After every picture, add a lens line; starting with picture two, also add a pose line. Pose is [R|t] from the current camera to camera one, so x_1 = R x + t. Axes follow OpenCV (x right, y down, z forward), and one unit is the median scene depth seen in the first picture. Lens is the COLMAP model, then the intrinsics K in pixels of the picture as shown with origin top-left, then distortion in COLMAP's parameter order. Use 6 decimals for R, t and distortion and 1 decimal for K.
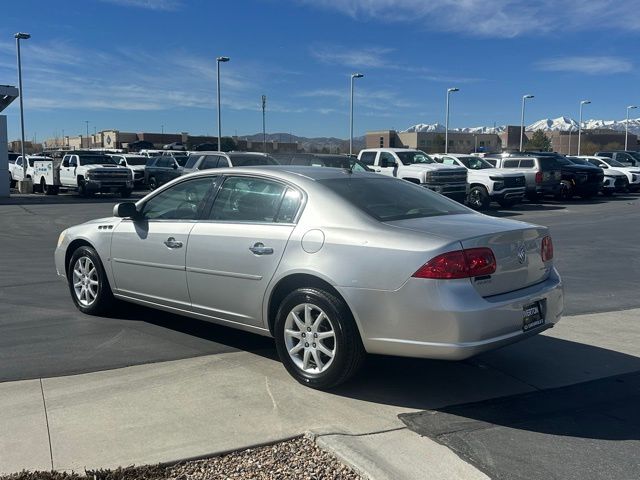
lens RADIAL K [[637.7, 0, 334.9], [0, 637.7, 236.4], [0, 0, 1]] dist [0.051695, 0.000000]
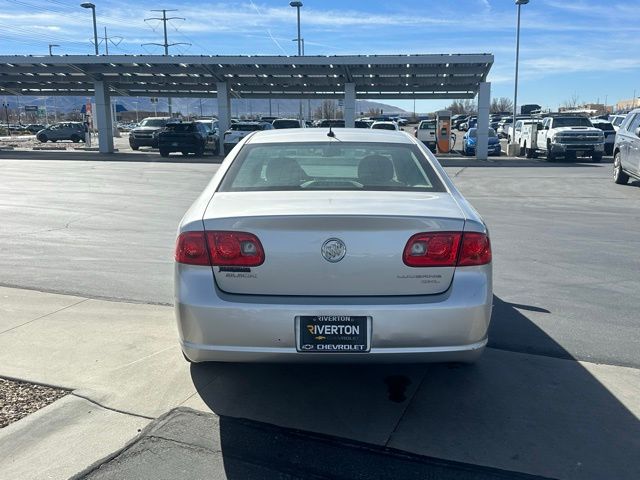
lens RADIAL K [[637.7, 0, 322.2], [0, 637.7, 245.5], [0, 0, 1]] dist [0.051695, 0.000000]
pose [[0.654453, 0.120805, -0.746390, 0.166578], [-0.068094, 0.992559, 0.100942, -0.009661], [0.753030, -0.015237, 0.657809, 0.106551]]
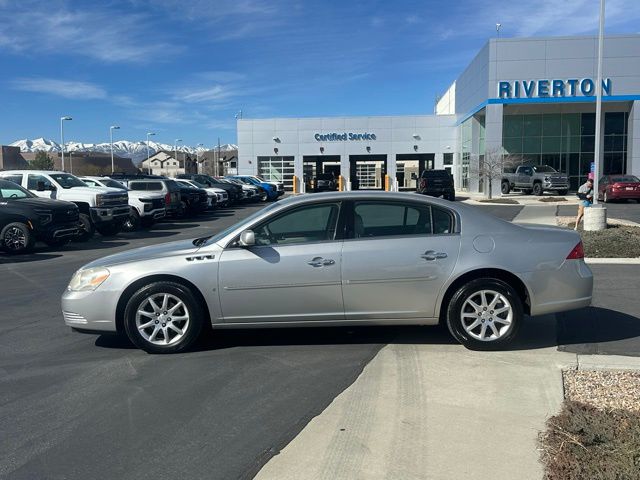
lens RADIAL K [[637.7, 0, 302.5], [0, 637.7, 237.7], [0, 0, 1]] dist [0.051695, 0.000000]
pose [[0.746690, -0.072669, 0.661190, -0.254805], [0.092919, 0.995664, 0.004496, -0.010082], [-0.658650, 0.058080, 0.750205, 0.045898]]
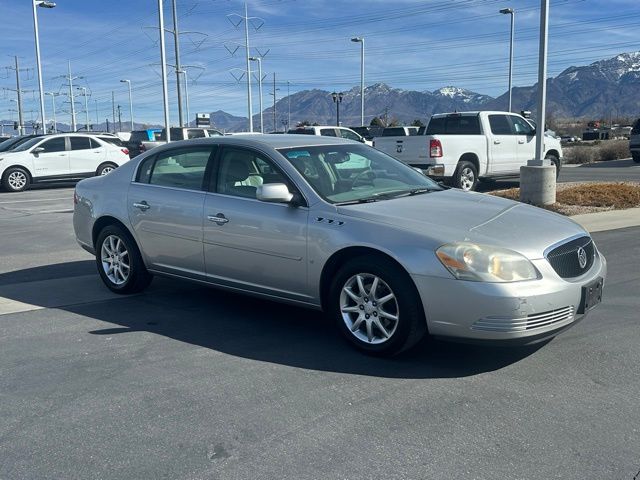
lens RADIAL K [[637.7, 0, 312.3], [0, 637.7, 239.8], [0, 0, 1]] dist [0.051695, 0.000000]
pose [[-0.999840, 0.011599, -0.013603, -0.037527], [0.007636, 0.965131, 0.261656, -0.058794], [0.016163, 0.261510, -0.965065, 0.557245]]
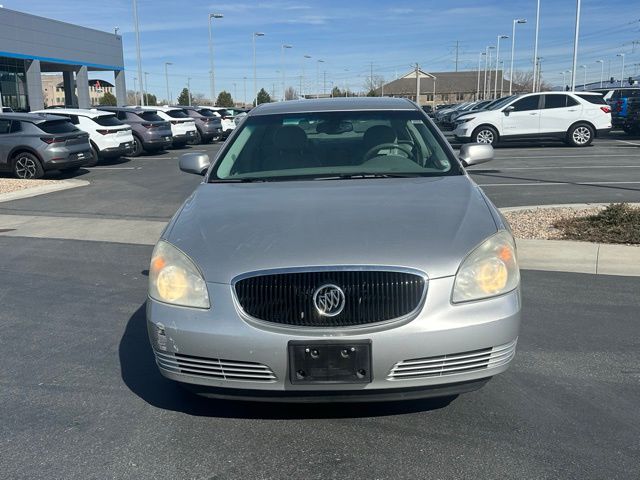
lens RADIAL K [[637.7, 0, 324.0], [0, 637.7, 241.4], [0, 0, 1]] dist [0.051695, 0.000000]
pose [[-0.637369, -0.150639, 0.755691, -0.215546], [0.101366, 0.955791, 0.276022, -0.045784], [-0.763862, 0.252529, -0.593922, 0.438456]]
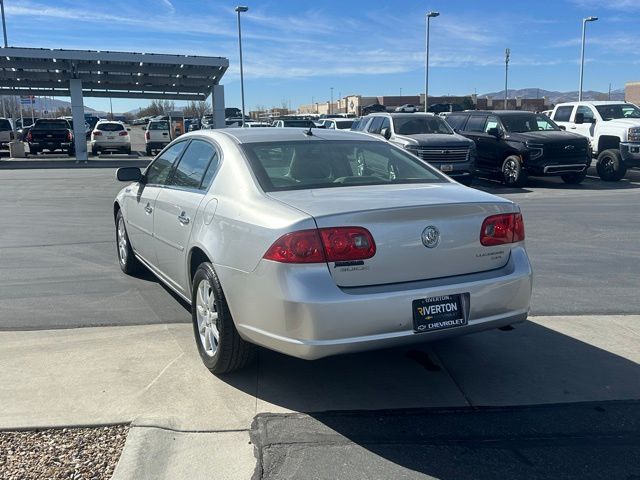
lens RADIAL K [[637.7, 0, 328.6], [0, 637.7, 244.0], [0, 0, 1]] dist [0.051695, 0.000000]
pose [[0.927154, 0.047229, -0.371693, 0.095374], [-0.020498, 0.996932, 0.075545, -0.003890], [0.374120, -0.062423, 0.925277, 0.045863]]
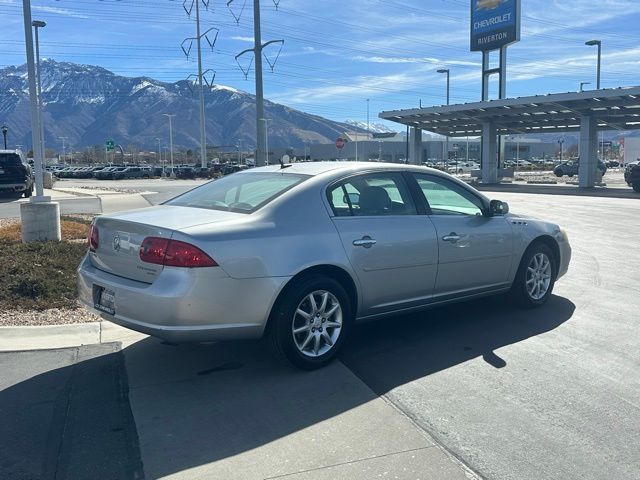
lens RADIAL K [[637.7, 0, 309.3], [0, 637.7, 241.4], [0, 0, 1]] dist [0.051695, 0.000000]
pose [[-0.148729, 0.102829, -0.983517, 0.262097], [-0.099841, 0.987935, 0.118389, -0.026646], [0.983825, 0.115803, -0.136669, 0.297764]]
